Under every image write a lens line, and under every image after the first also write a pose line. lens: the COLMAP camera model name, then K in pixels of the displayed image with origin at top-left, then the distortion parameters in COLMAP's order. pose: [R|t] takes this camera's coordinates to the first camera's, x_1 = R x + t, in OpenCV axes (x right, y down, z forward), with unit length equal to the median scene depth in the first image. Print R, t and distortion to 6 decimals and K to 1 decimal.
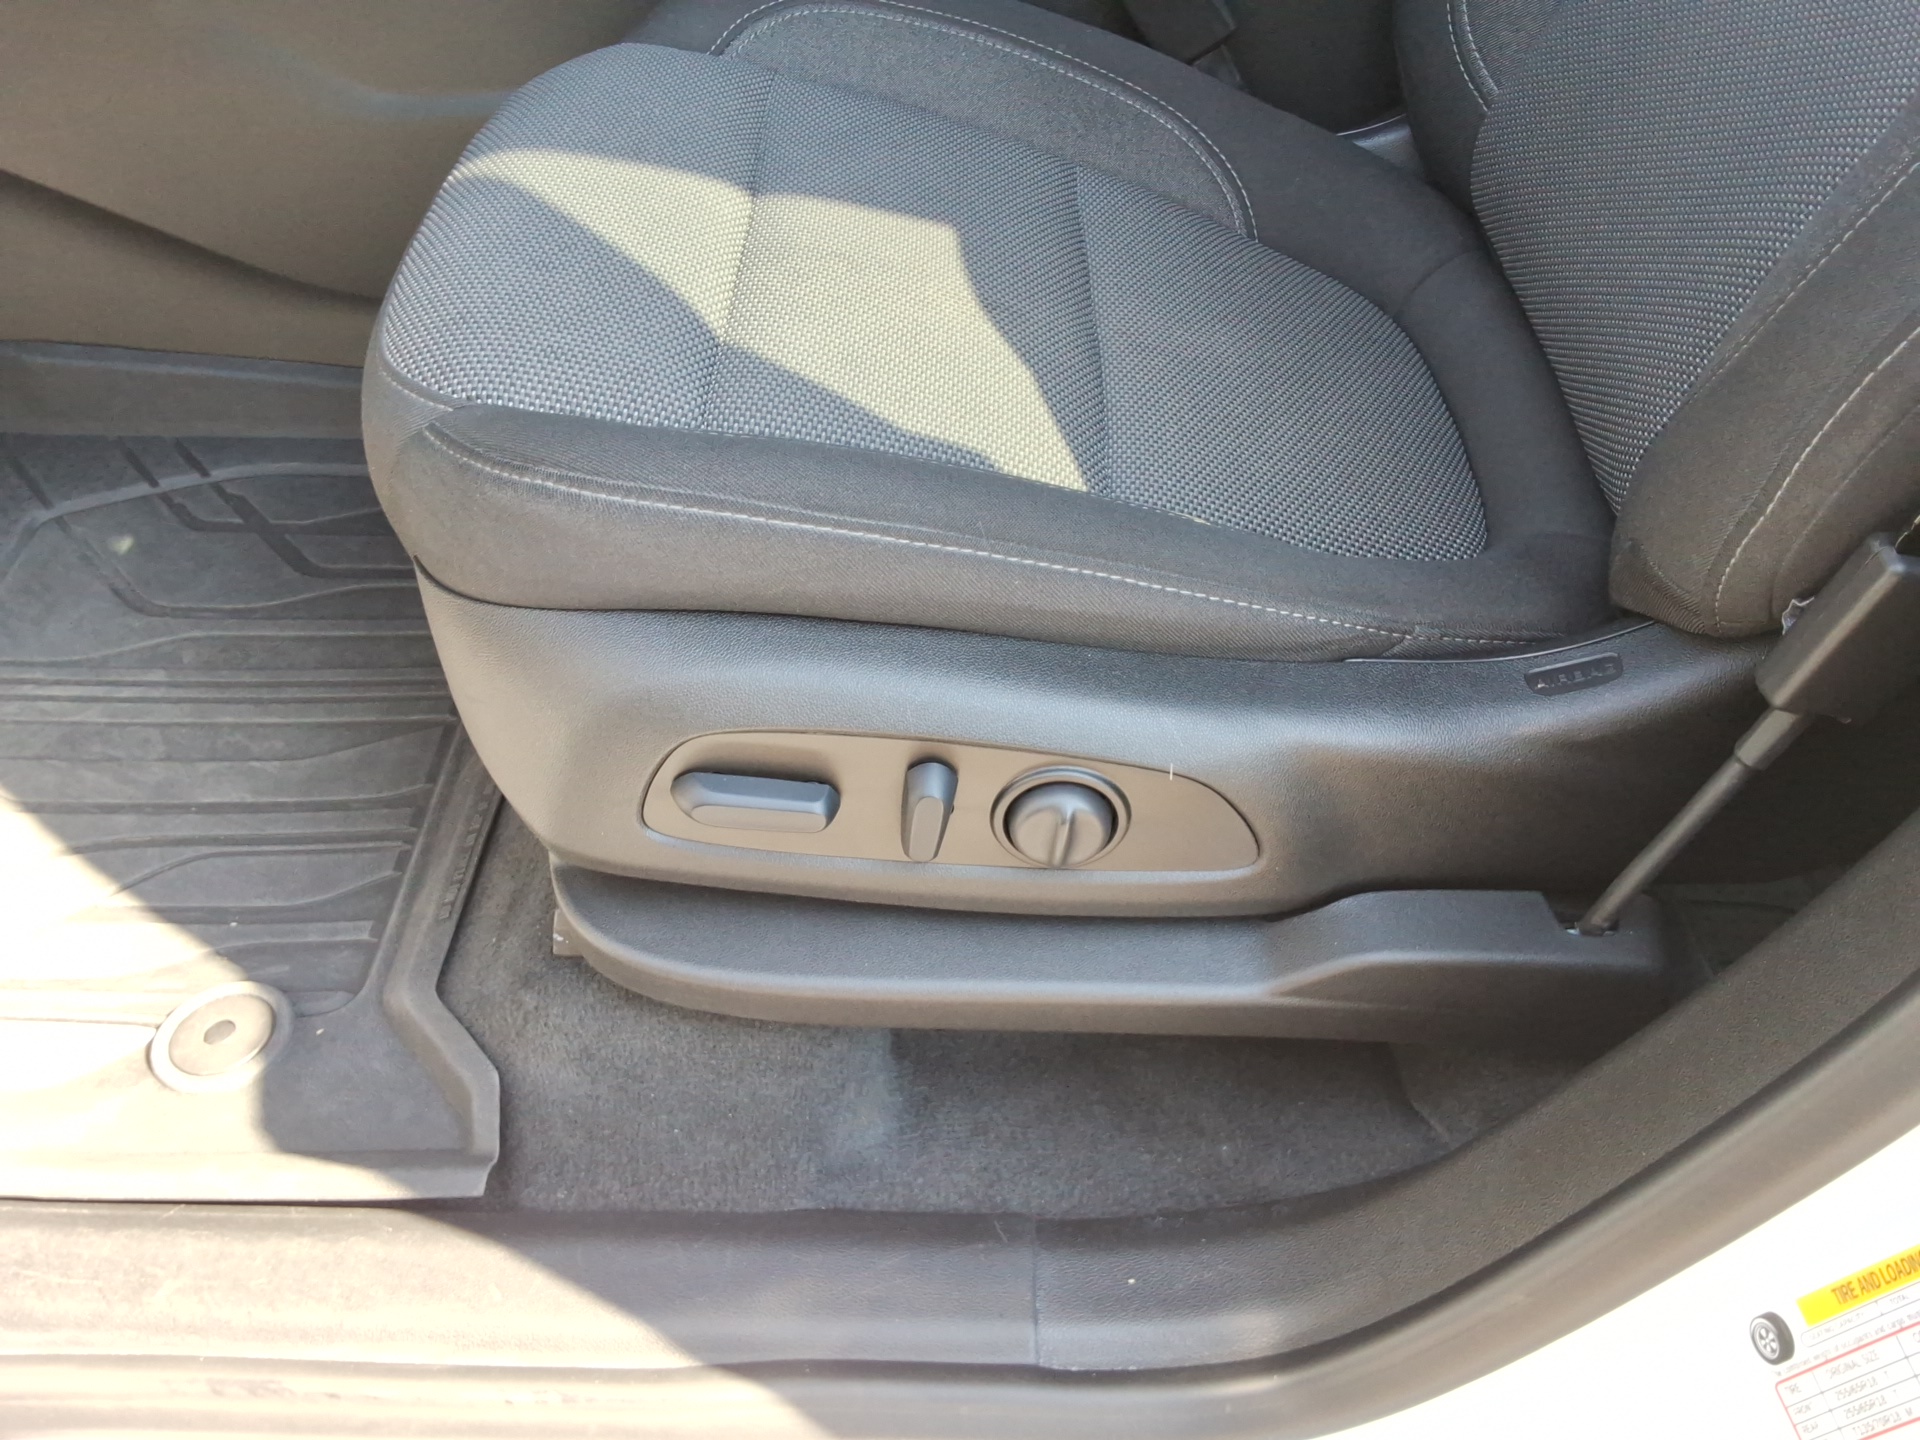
lens RADIAL K [[1536.6, 0, 973.0], [0, 1536.6, 699.9], [0, 0, 1]] dist [0.116944, -0.181372]
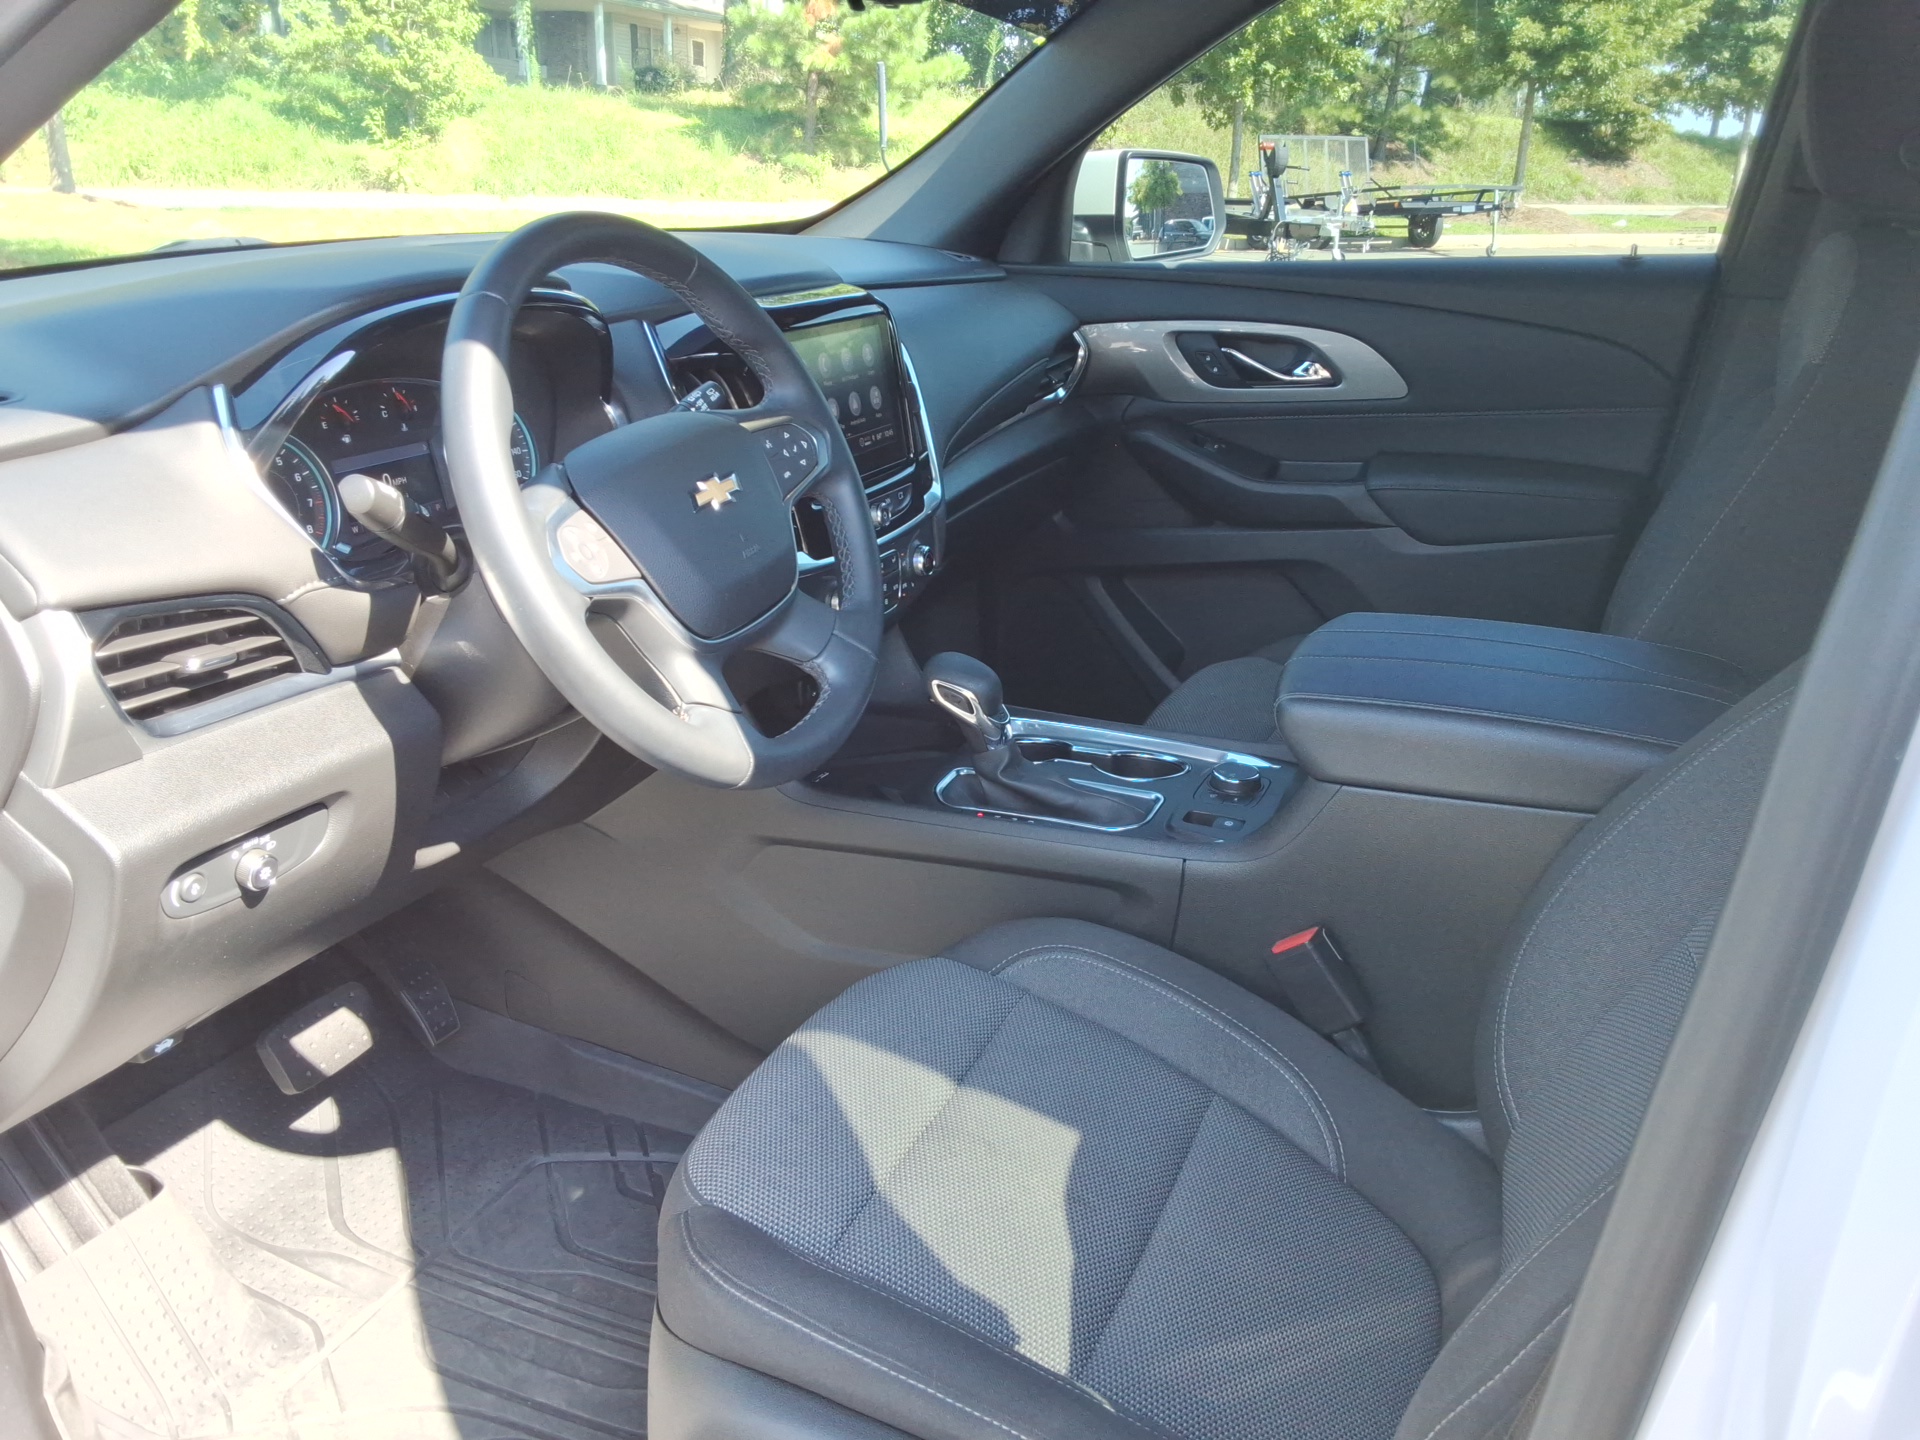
lens RADIAL K [[1550.9, 0, 969.4], [0, 1550.9, 670.2], [0, 0, 1]] dist [0.102244, -0.157278]
pose [[0.915965, 0.119280, -0.383118, 0.366949], [-0.270943, 0.888117, -0.371267, -0.104156], [0.295969, 0.443870, 0.845802, -0.438044]]
